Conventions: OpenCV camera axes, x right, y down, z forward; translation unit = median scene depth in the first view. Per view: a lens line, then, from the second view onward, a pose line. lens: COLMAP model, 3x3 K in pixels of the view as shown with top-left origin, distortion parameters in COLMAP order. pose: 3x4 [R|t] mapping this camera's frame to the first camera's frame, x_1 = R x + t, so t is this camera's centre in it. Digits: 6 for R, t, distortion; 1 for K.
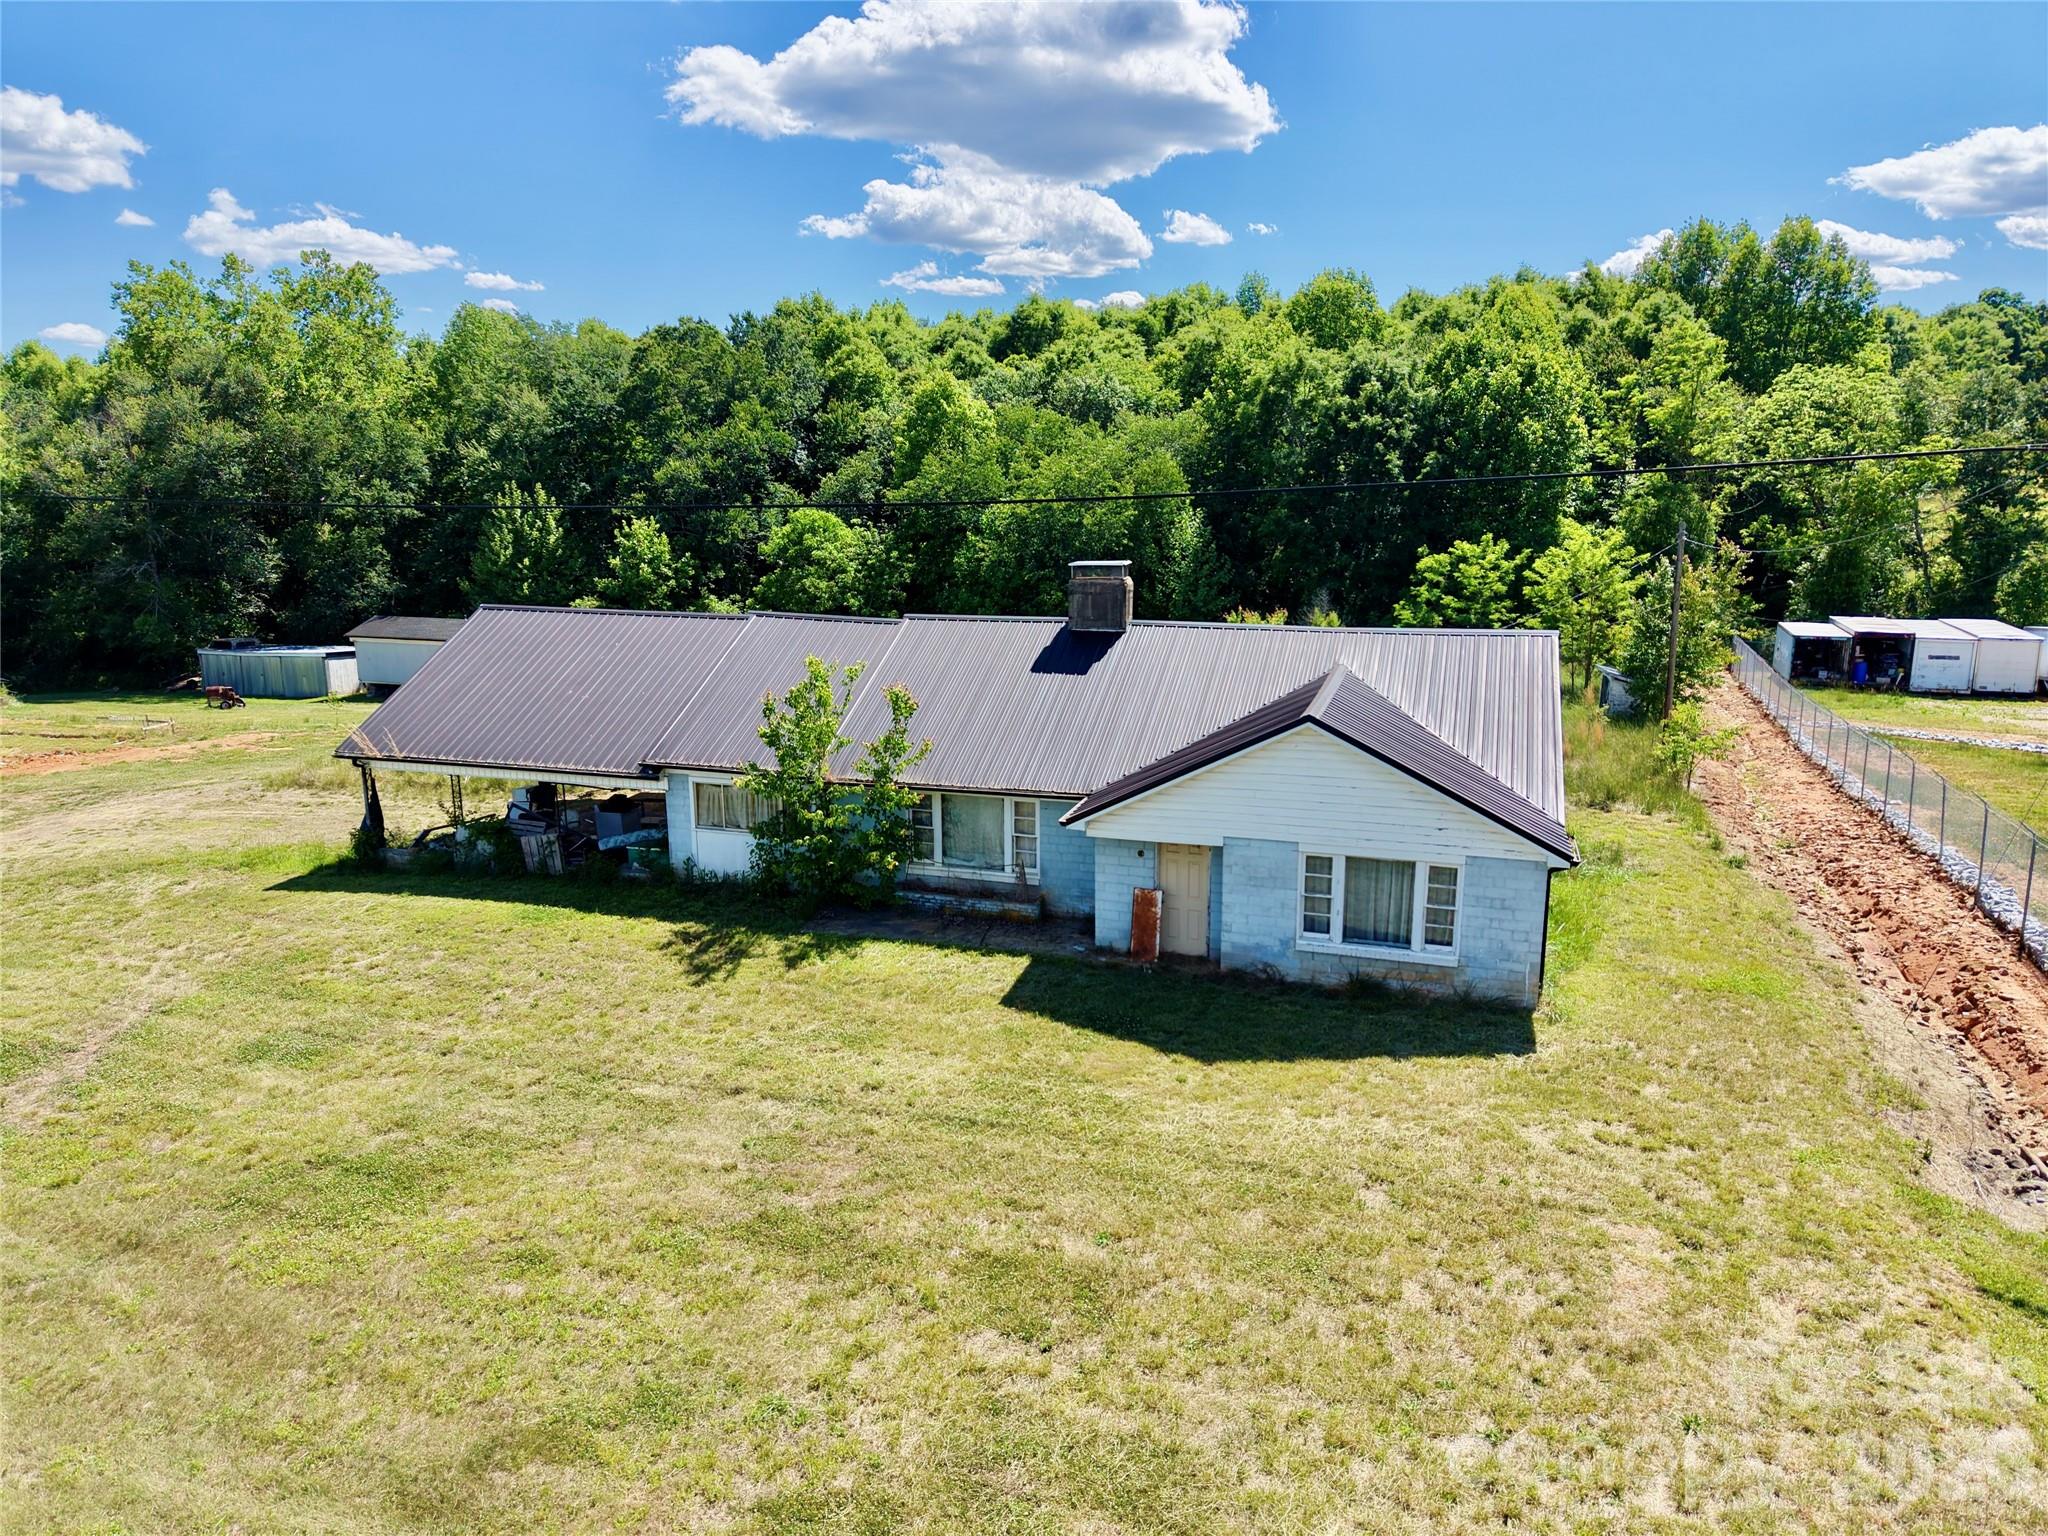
lens RADIAL K [[1362.3, 0, 1021.6], [0, 1362.3, 781.1], [0, 0, 1]] dist [0.038130, -0.039638]
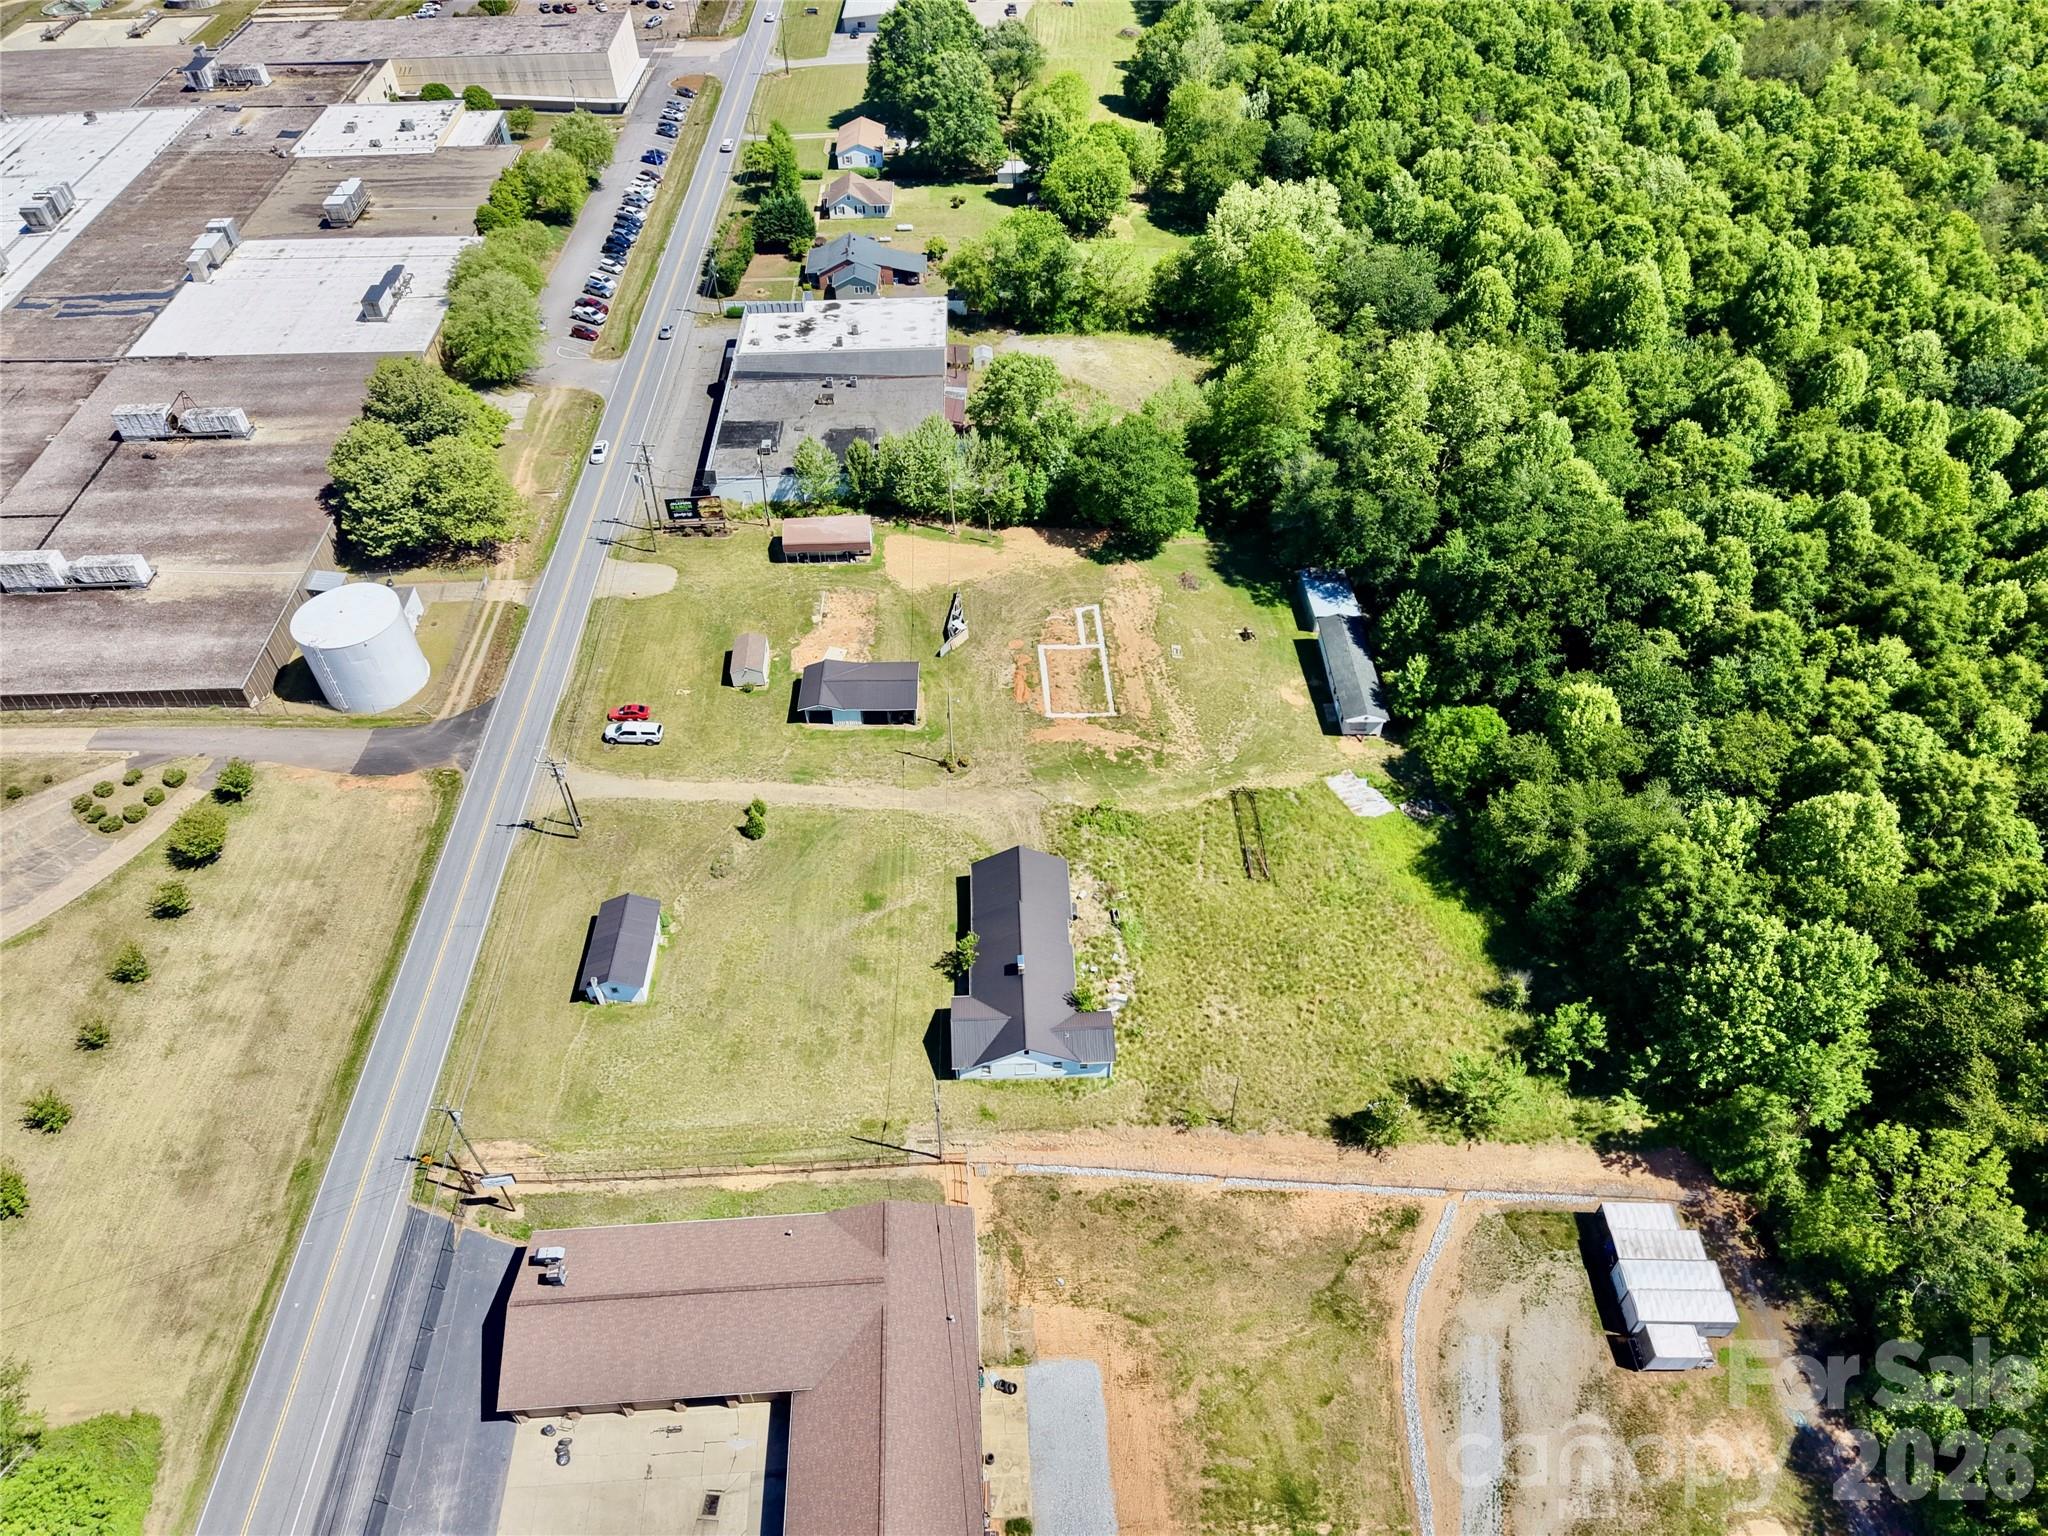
lens RADIAL K [[1362.3, 0, 1021.9], [0, 1362.3, 772.5], [0, 0, 1]] dist [0.038130, -0.039638]
pose [[0.342163, 0.668913, -0.659909, 1.009586], [-0.201645, 0.738209, 0.643728, -1.361445], [0.917749, -0.087193, 0.387471, -0.268769]]
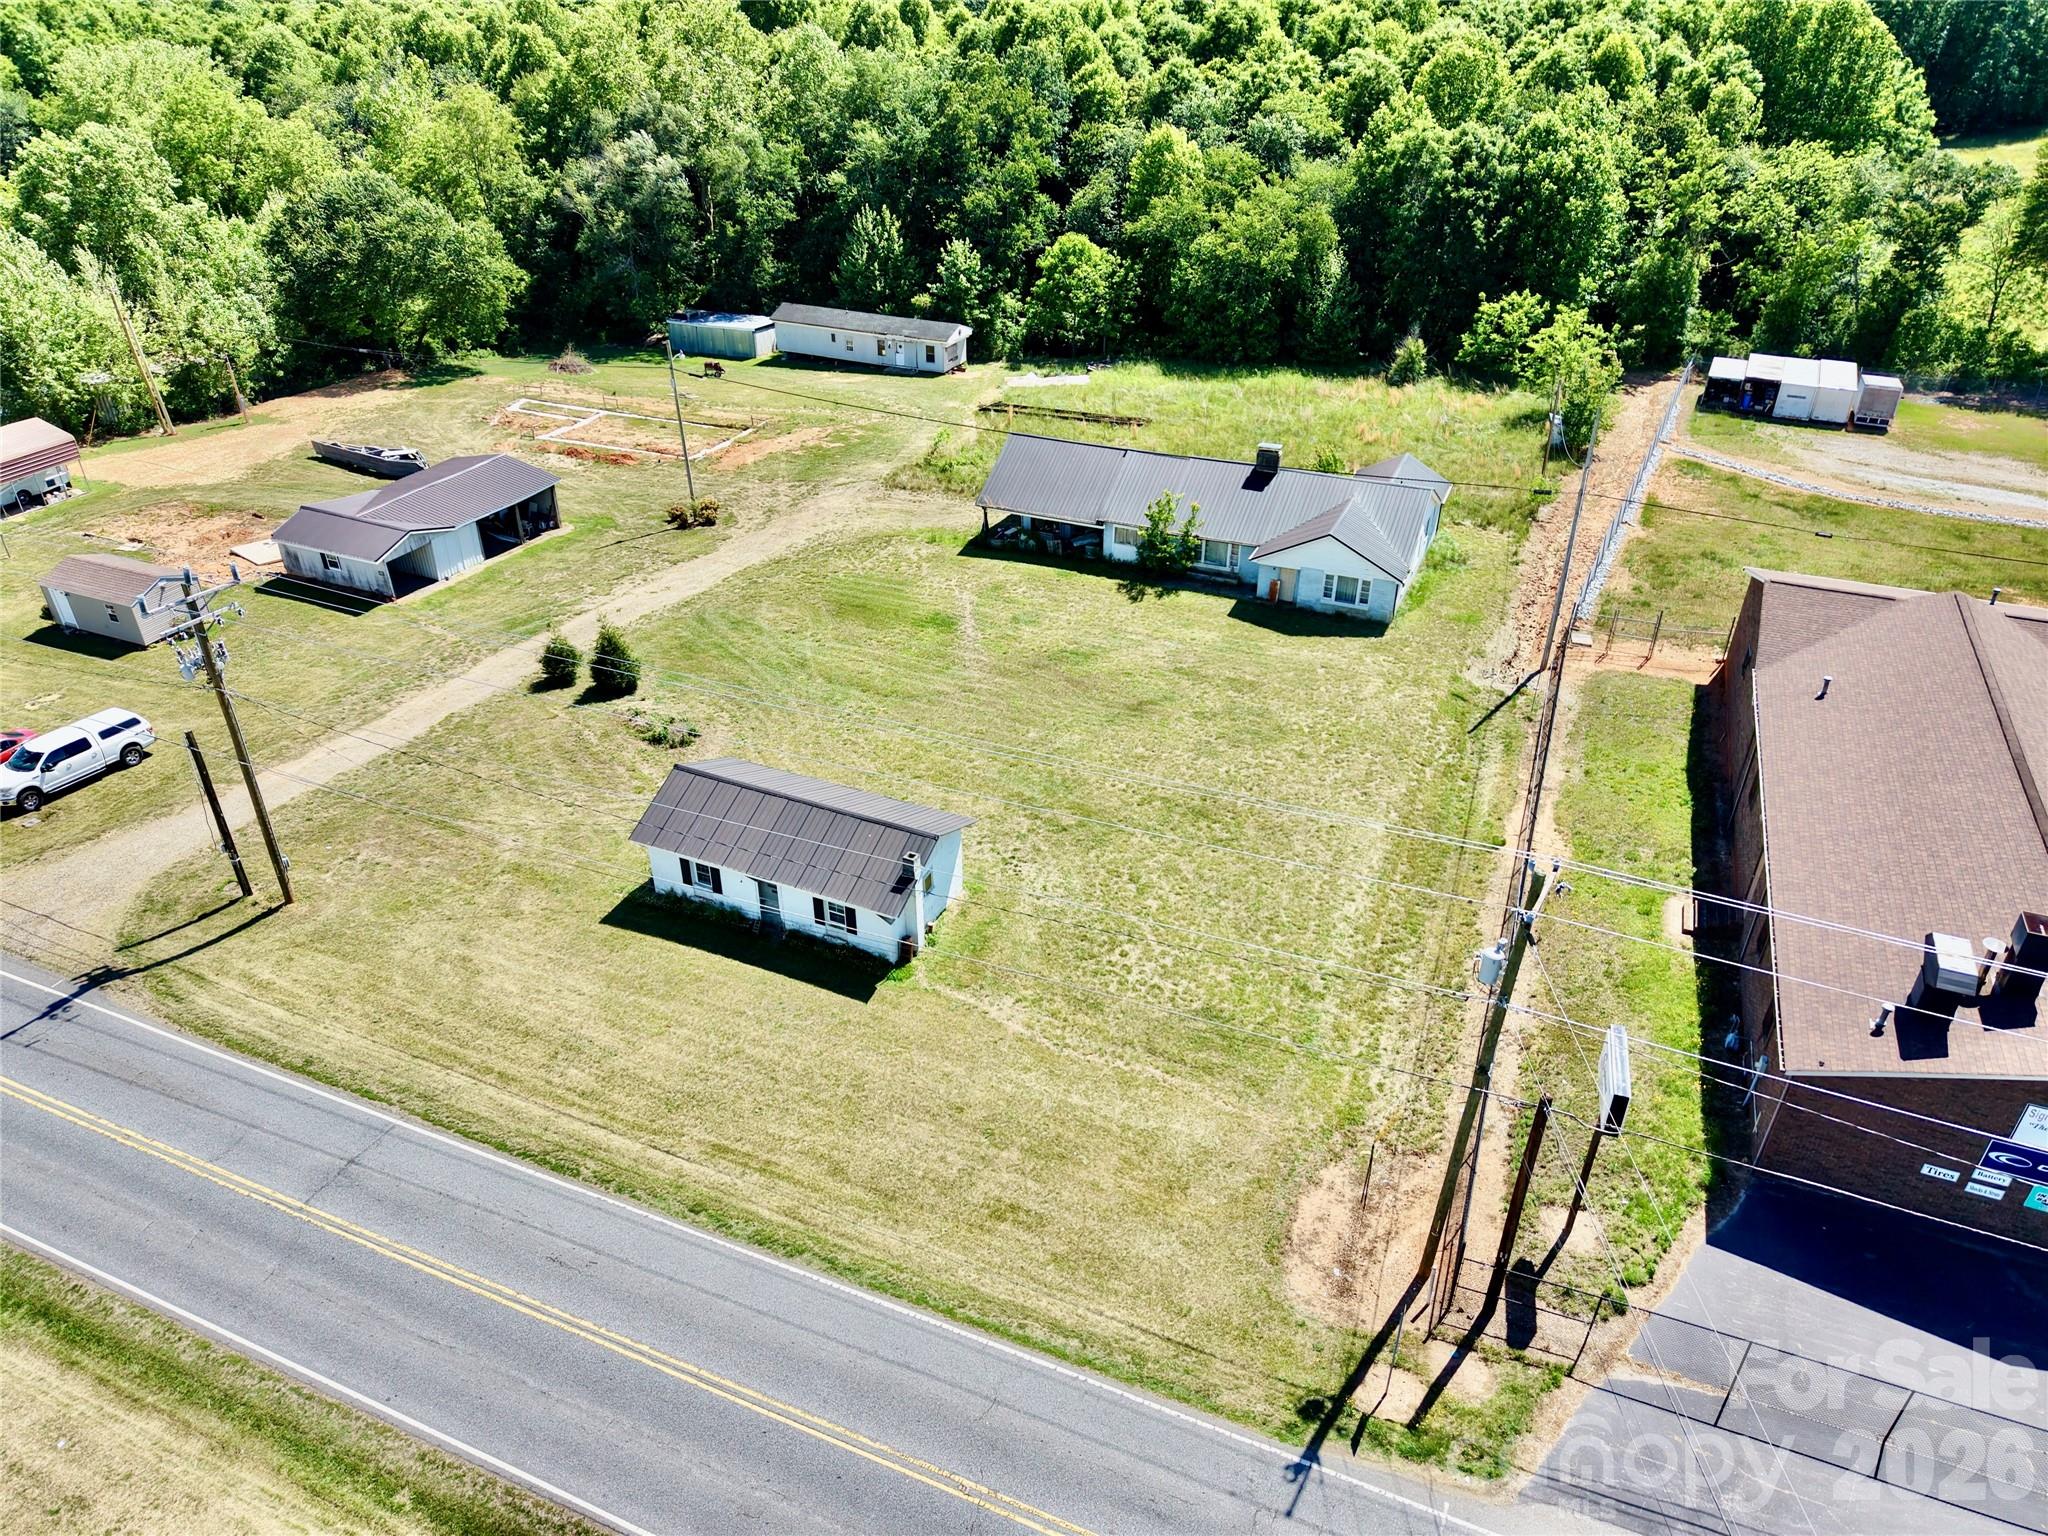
lens RADIAL K [[1362.3, 0, 1023.0], [0, 1362.3, 765.4], [0, 0, 1]] dist [0.038130, -0.039638]
pose [[0.994734, 0.057687, -0.084714, -0.060112], [-0.027153, 0.945355, 0.324910, -0.161847], [0.098827, -0.320899, 0.941943, -0.666741]]
